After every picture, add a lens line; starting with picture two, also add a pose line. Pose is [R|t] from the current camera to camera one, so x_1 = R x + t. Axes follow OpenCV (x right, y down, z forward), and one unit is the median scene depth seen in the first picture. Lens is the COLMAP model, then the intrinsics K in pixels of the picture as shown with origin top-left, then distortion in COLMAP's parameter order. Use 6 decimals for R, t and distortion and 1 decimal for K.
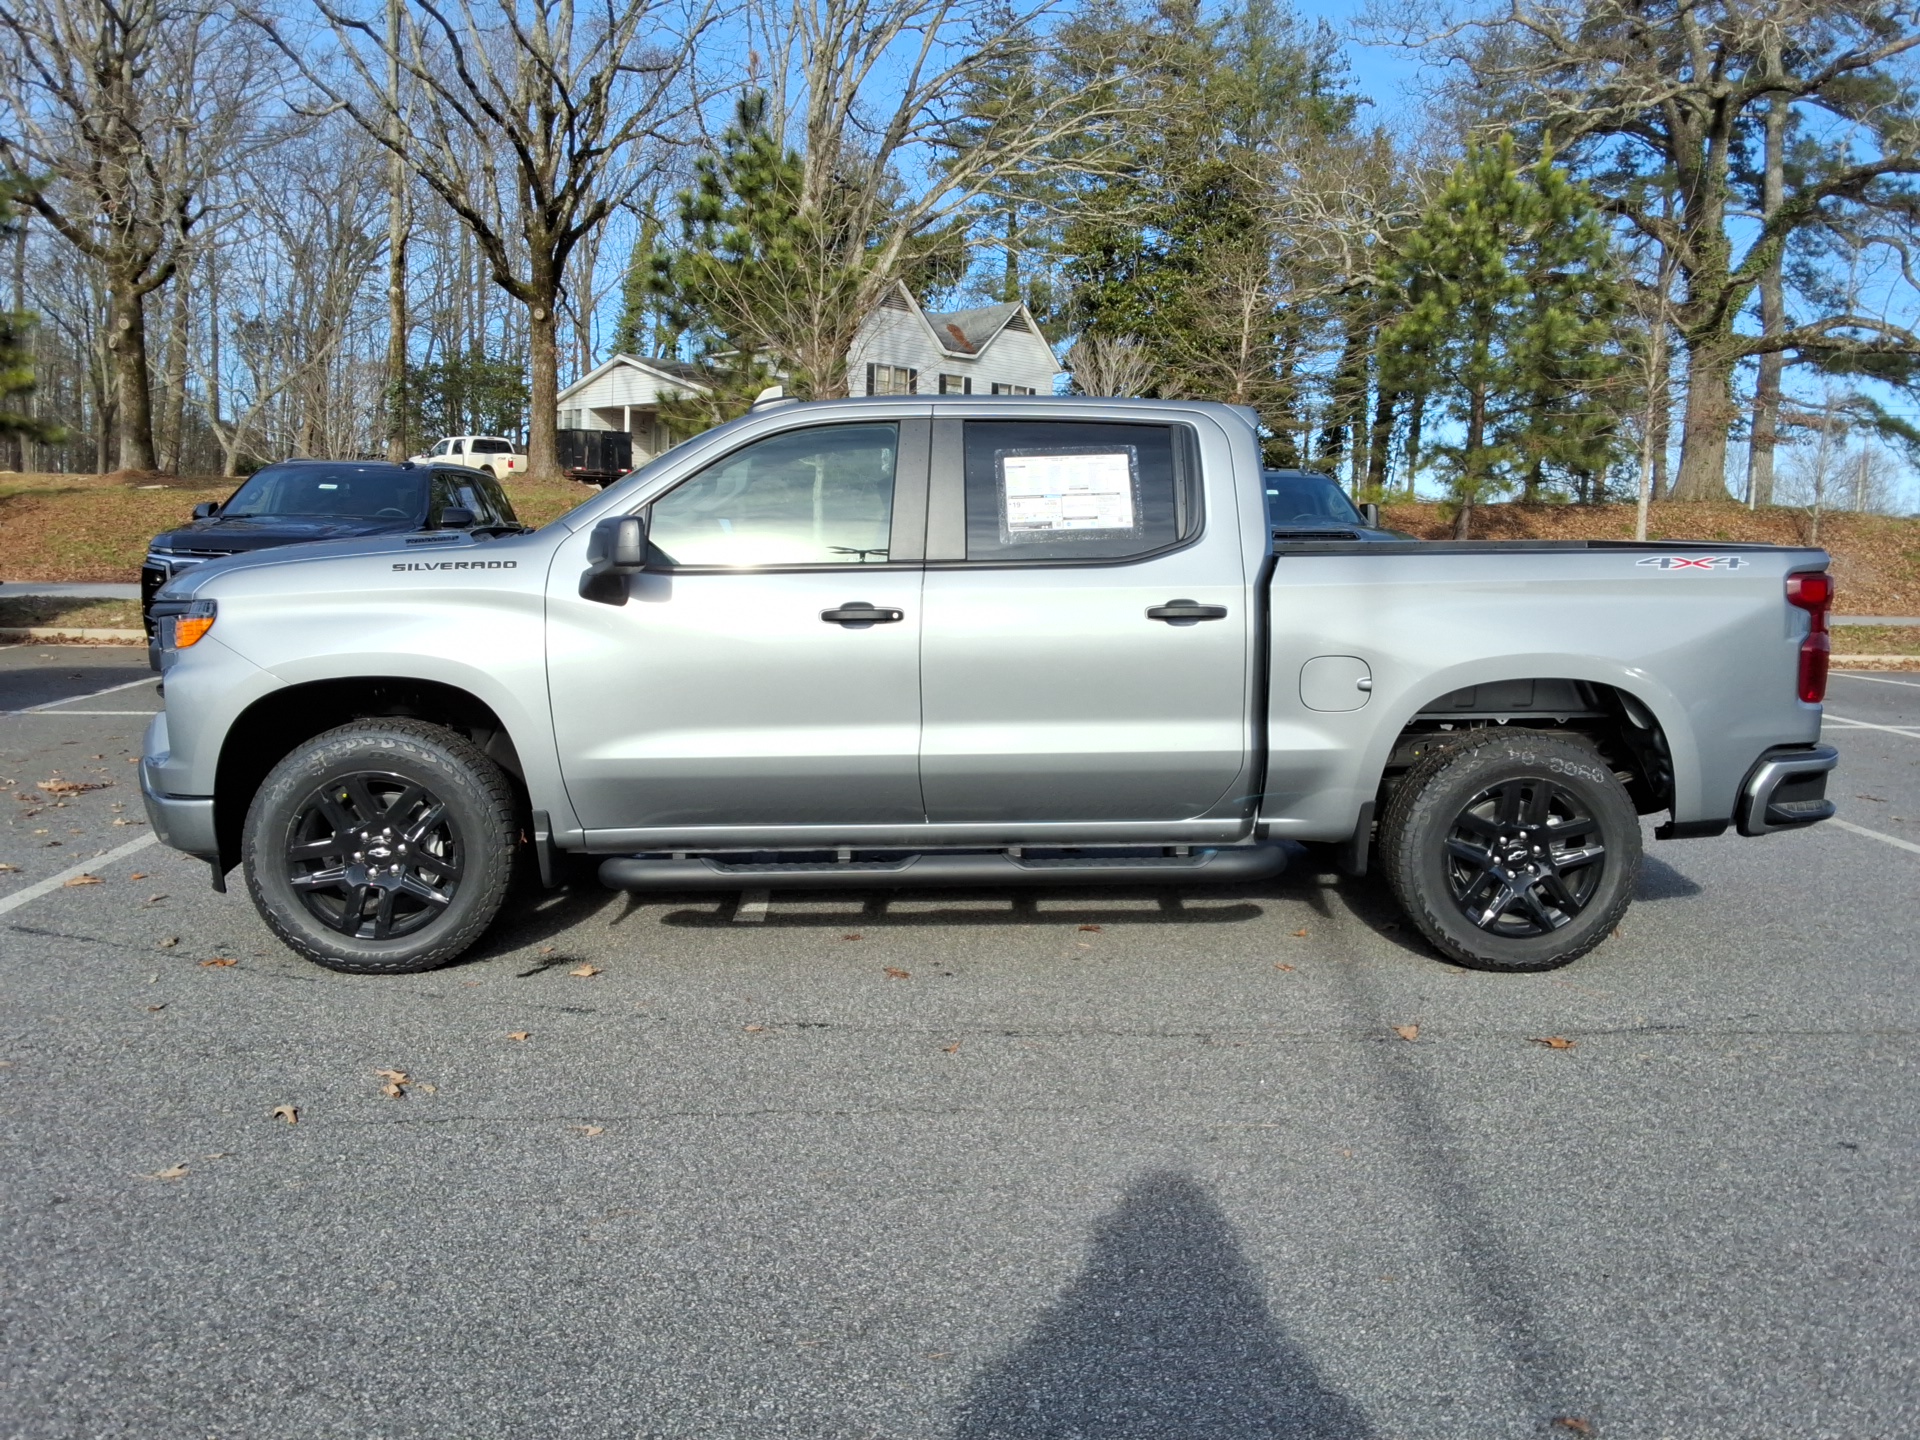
lens RADIAL K [[1545.5, 0, 976.7], [0, 1545.5, 698.4], [0, 0, 1]] dist [0.130893, -0.216933]
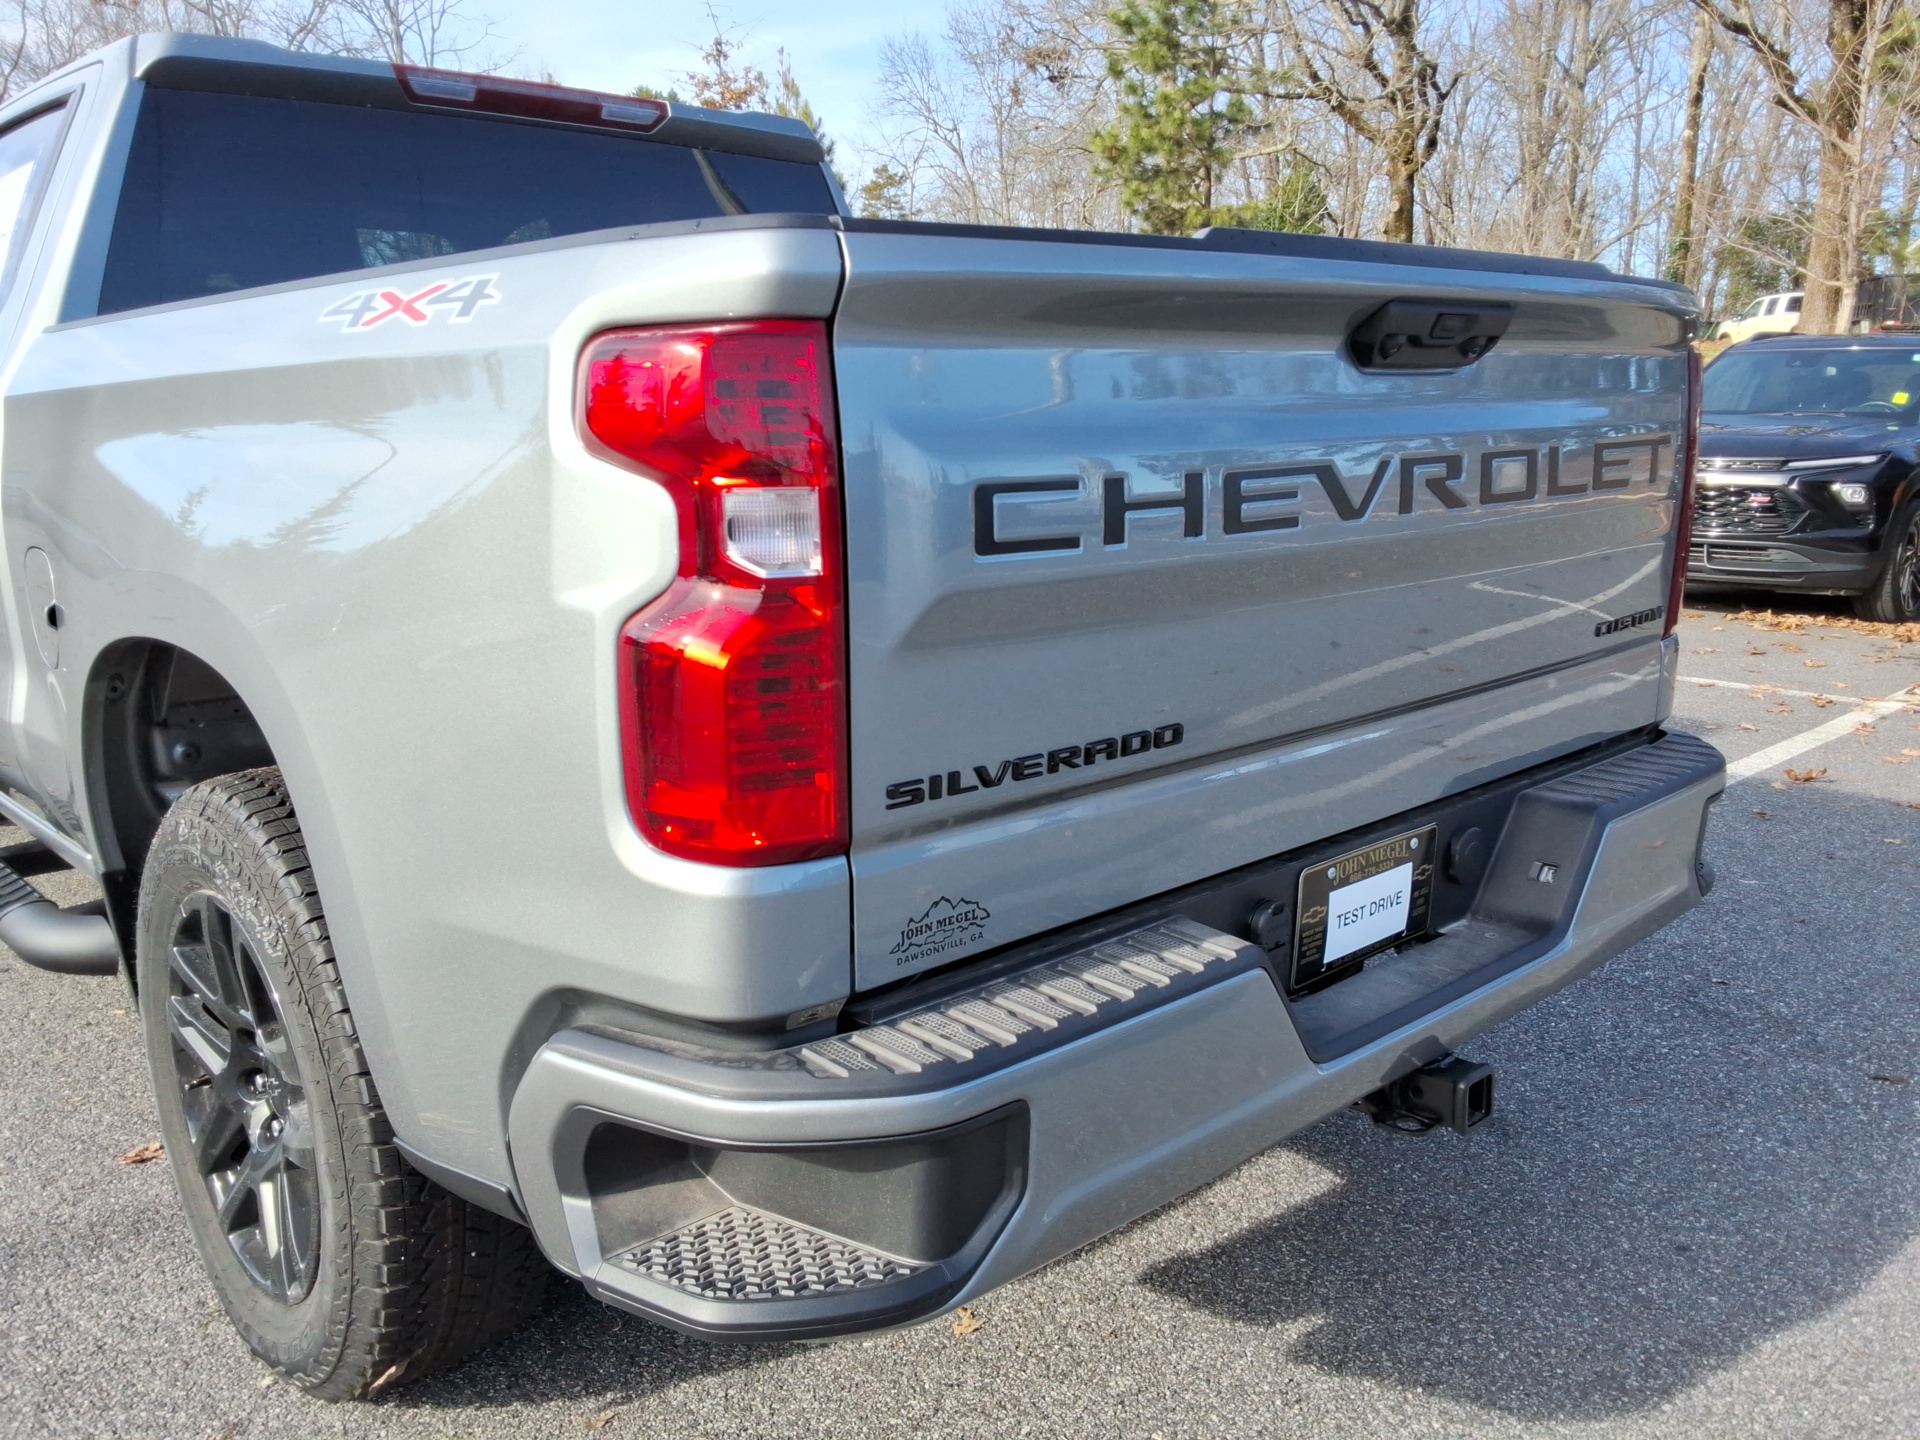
lens RADIAL K [[1545.5, 0, 976.7], [0, 1545.5, 698.4], [0, 0, 1]] dist [0.130893, -0.216933]
pose [[0.640847, 0.127724, -0.756969, 0.098166], [-0.071926, 0.991714, 0.106441, -0.006653], [0.764292, -0.013766, 0.644723, 0.113789]]
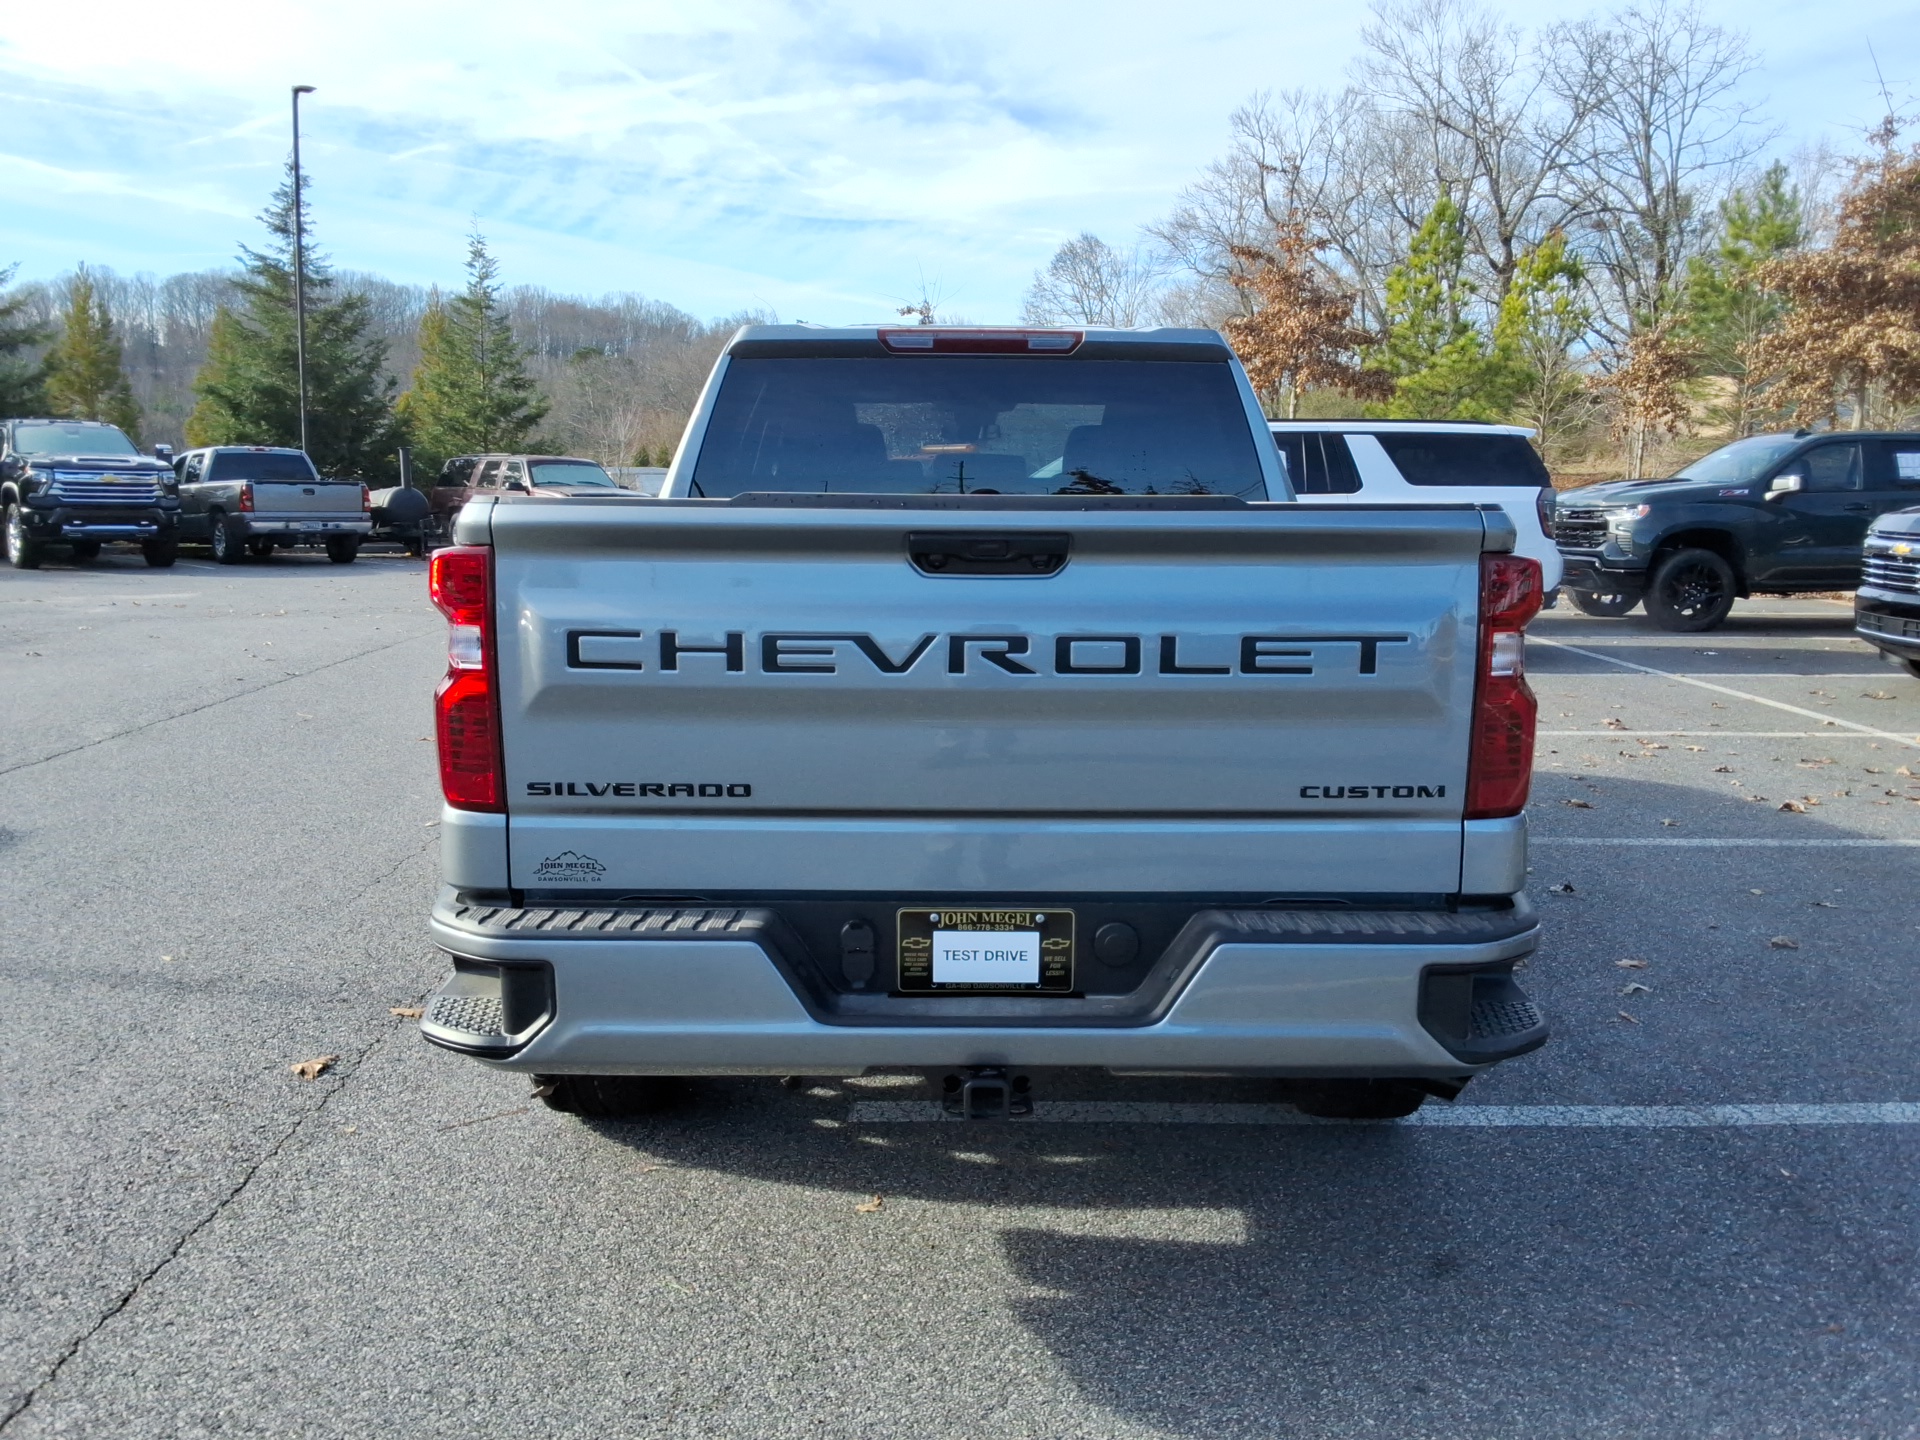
lens RADIAL K [[1545.5, 0, 976.7], [0, 1545.5, 698.4], [0, 0, 1]] dist [0.130893, -0.216933]
pose [[-0.058264, 0.122538, -0.990752, 0.132630], [-0.125485, 0.983668, 0.129041, -0.014766], [0.990383, 0.131843, -0.041936, 0.152778]]
